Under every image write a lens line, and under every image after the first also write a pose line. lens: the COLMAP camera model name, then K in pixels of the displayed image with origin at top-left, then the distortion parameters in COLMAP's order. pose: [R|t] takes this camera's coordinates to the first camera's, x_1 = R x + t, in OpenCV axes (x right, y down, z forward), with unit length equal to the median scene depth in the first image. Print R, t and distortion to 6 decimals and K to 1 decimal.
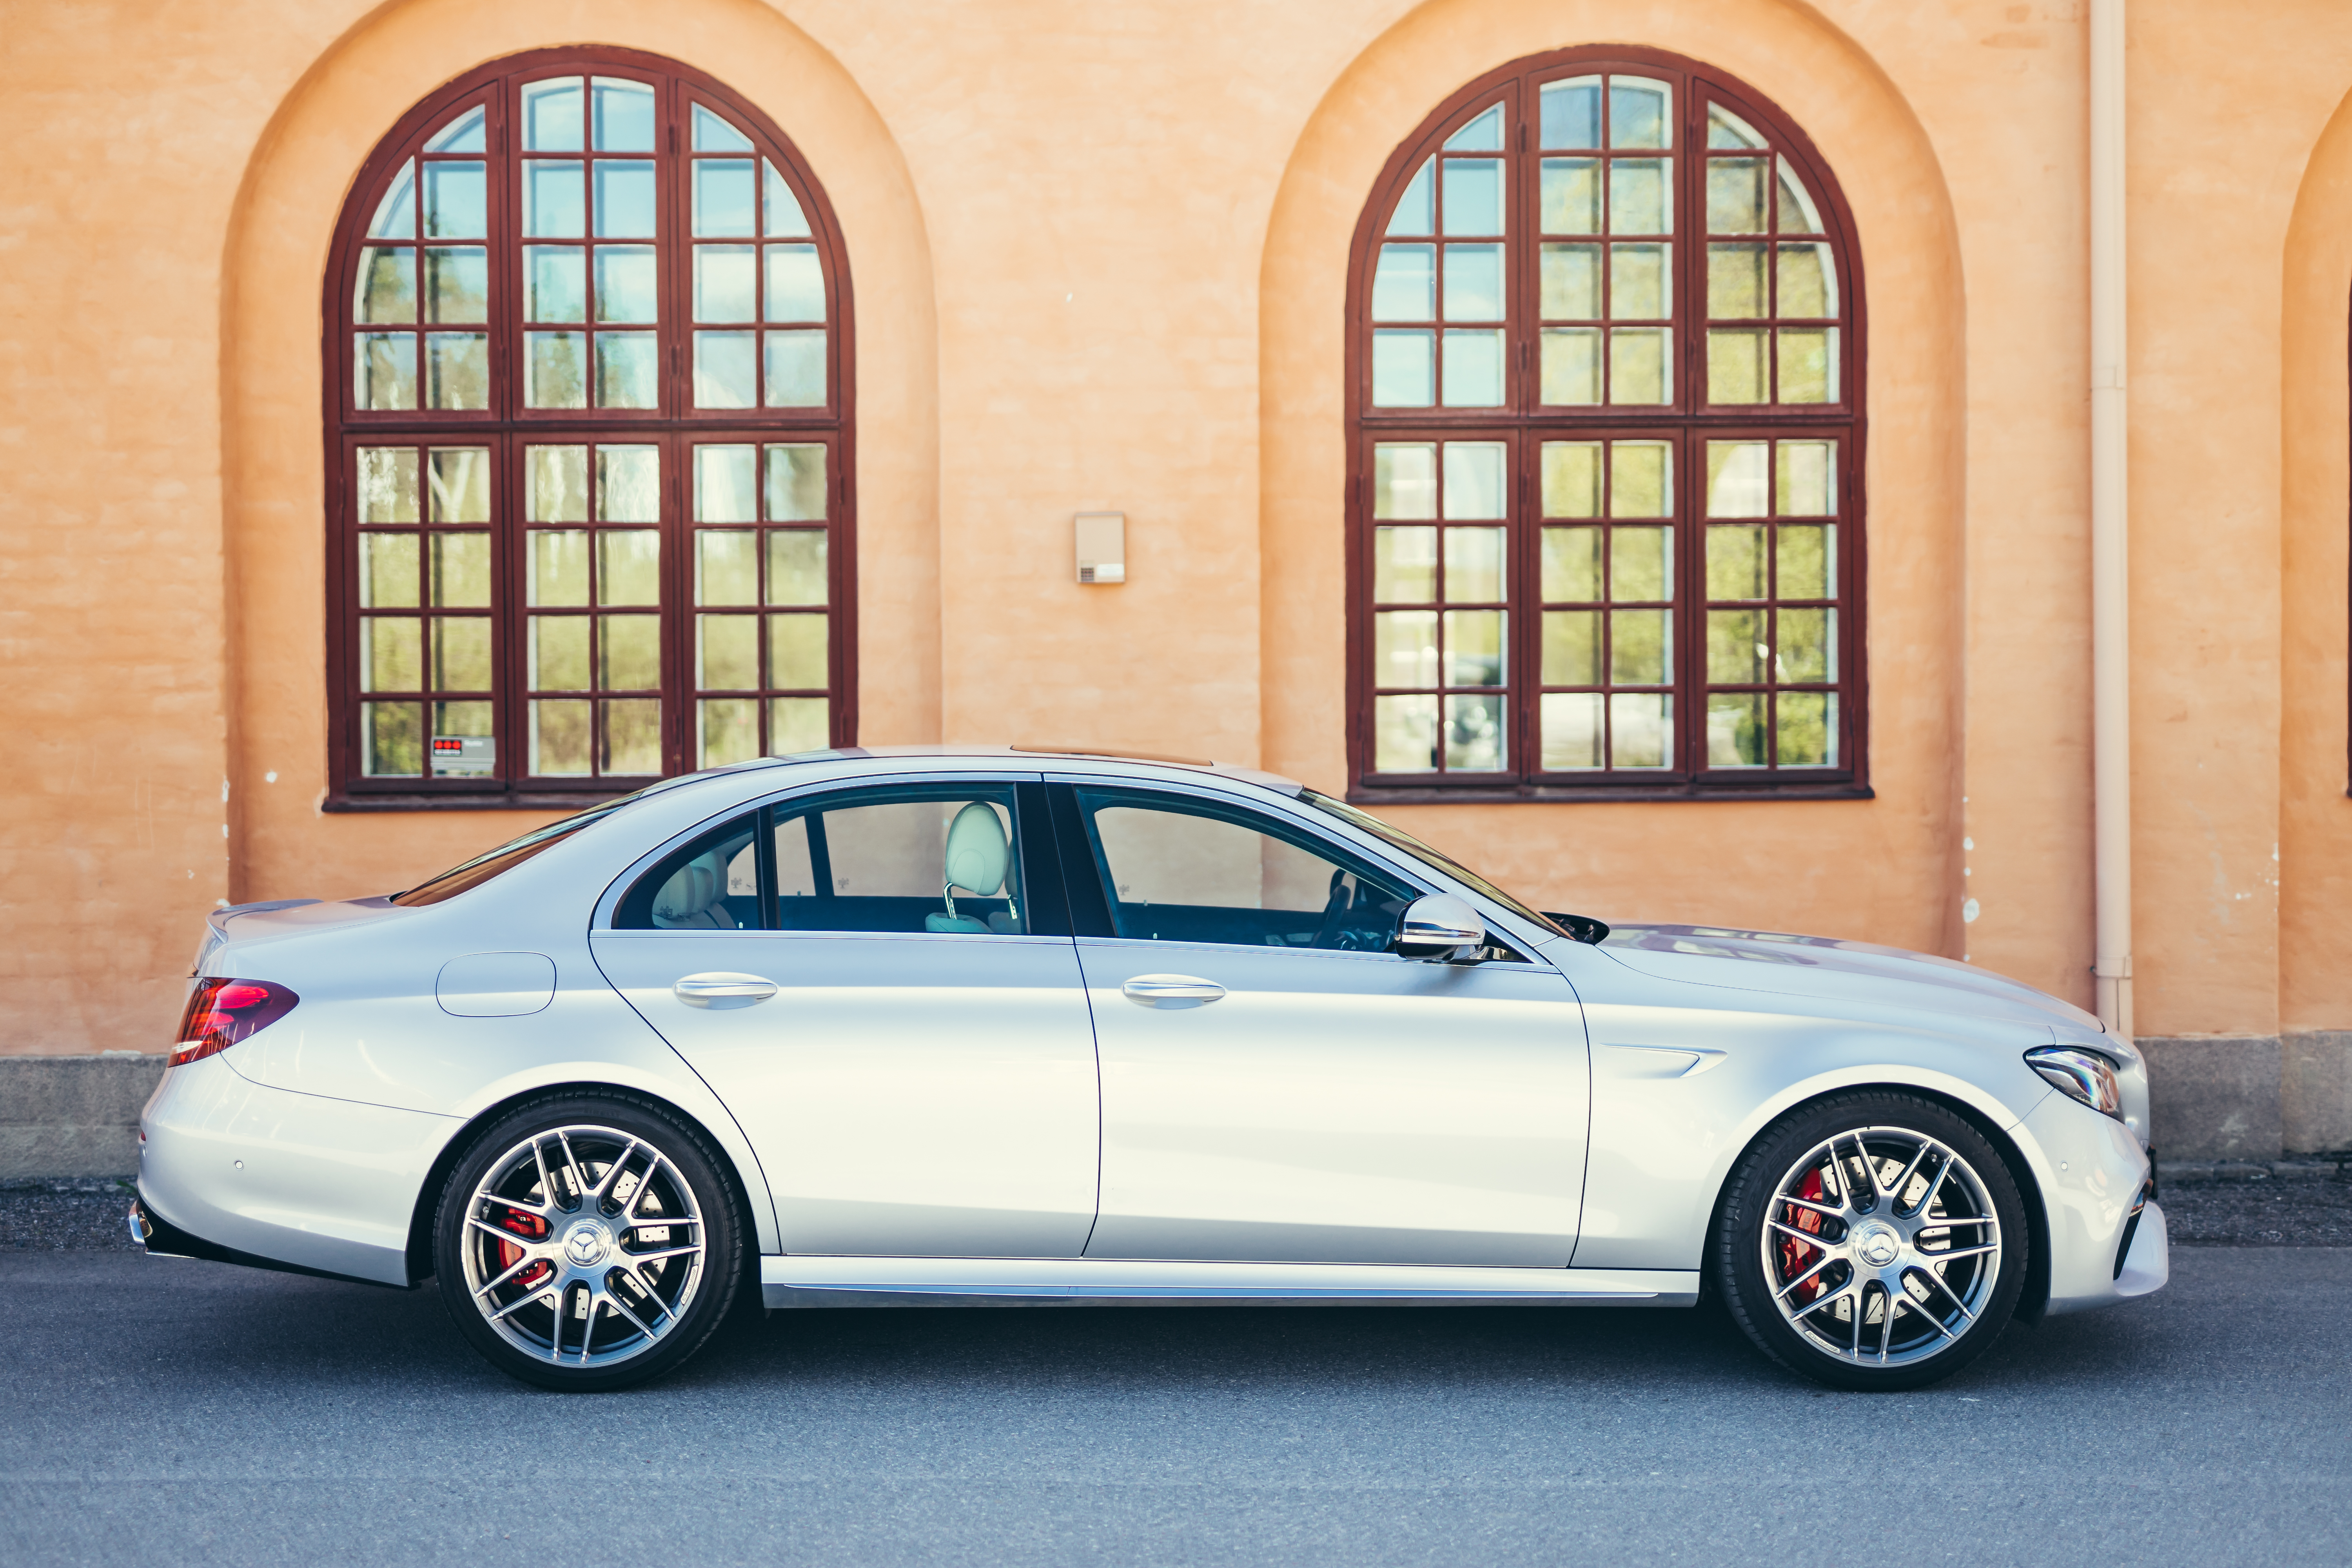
lens RADIAL K [[3117.6, 0, 1161.2], [0, 3117.6, 807.0], [0, 0, 1]] dist [-0.007460, 0.000000]
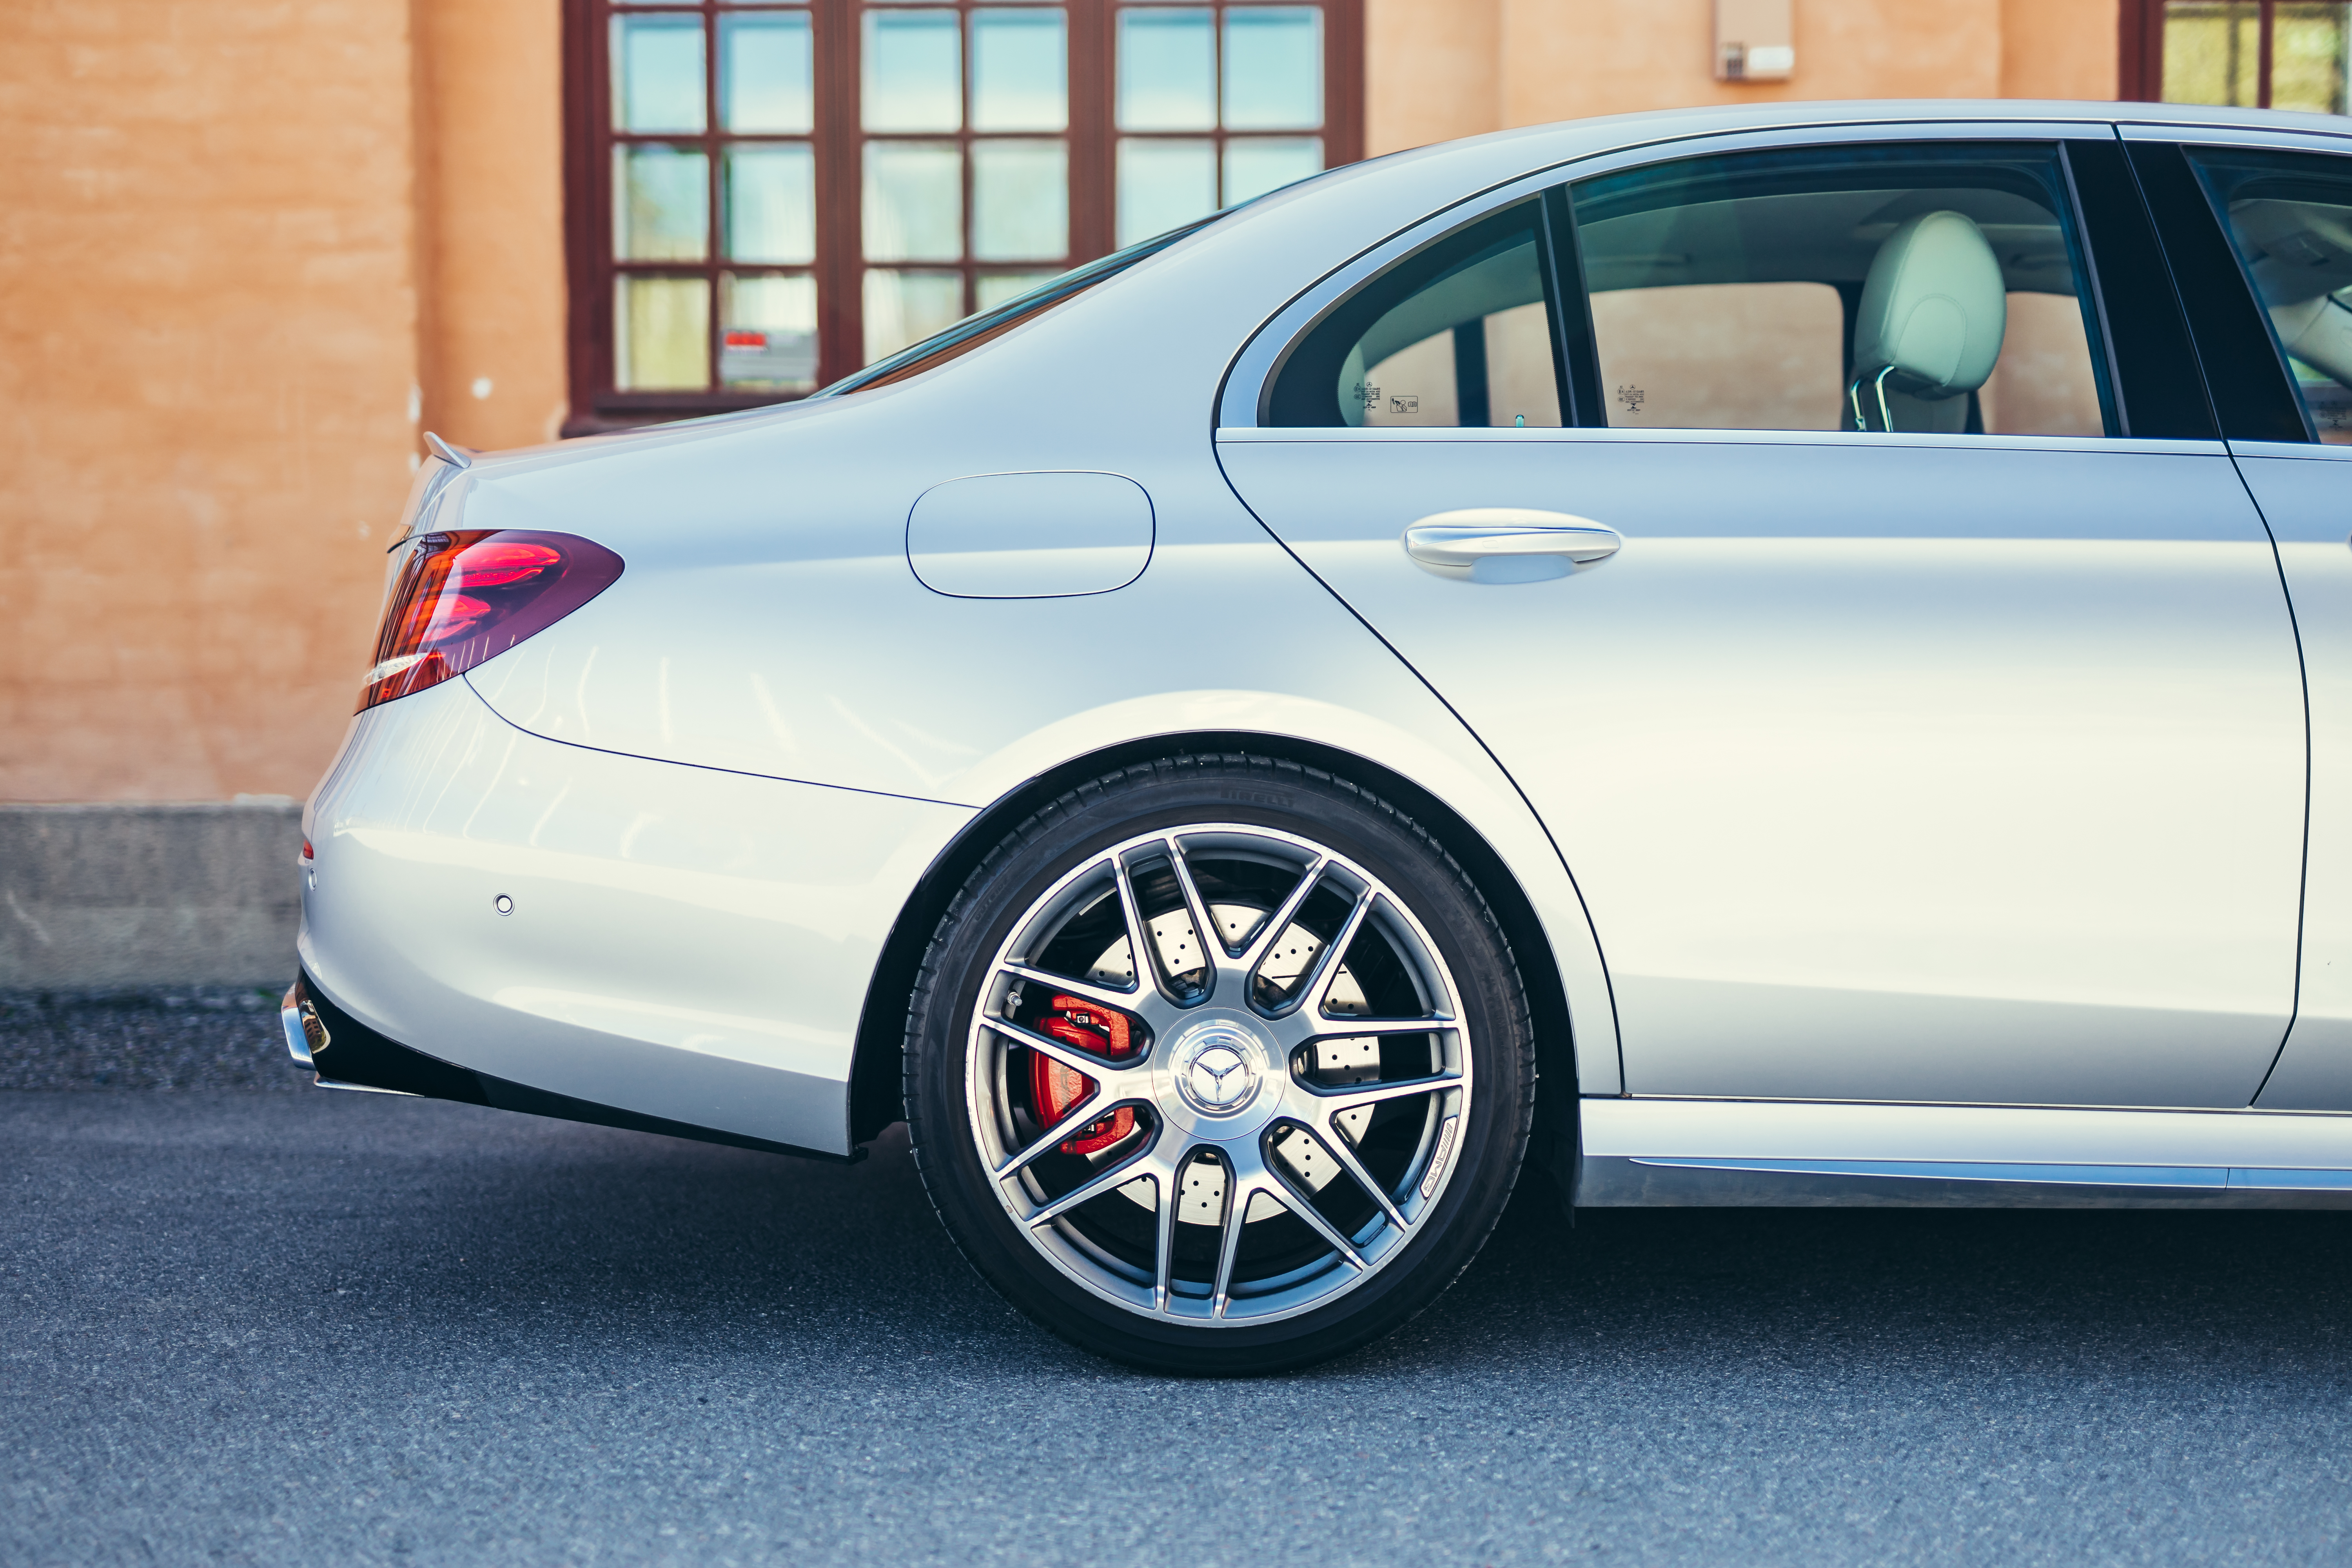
lens RADIAL K [[3263.6, 0, 1188.1], [0, 3263.6, 800.3], [0, 0, 1]] dist [-0.005150, 0.000000]
pose [[0.998982, 0.004505, -0.044893, -0.106112], [-0.002567, 0.999067, 0.043119, 0.048728], [0.045046, -0.042960, 0.998061, 0.316618]]
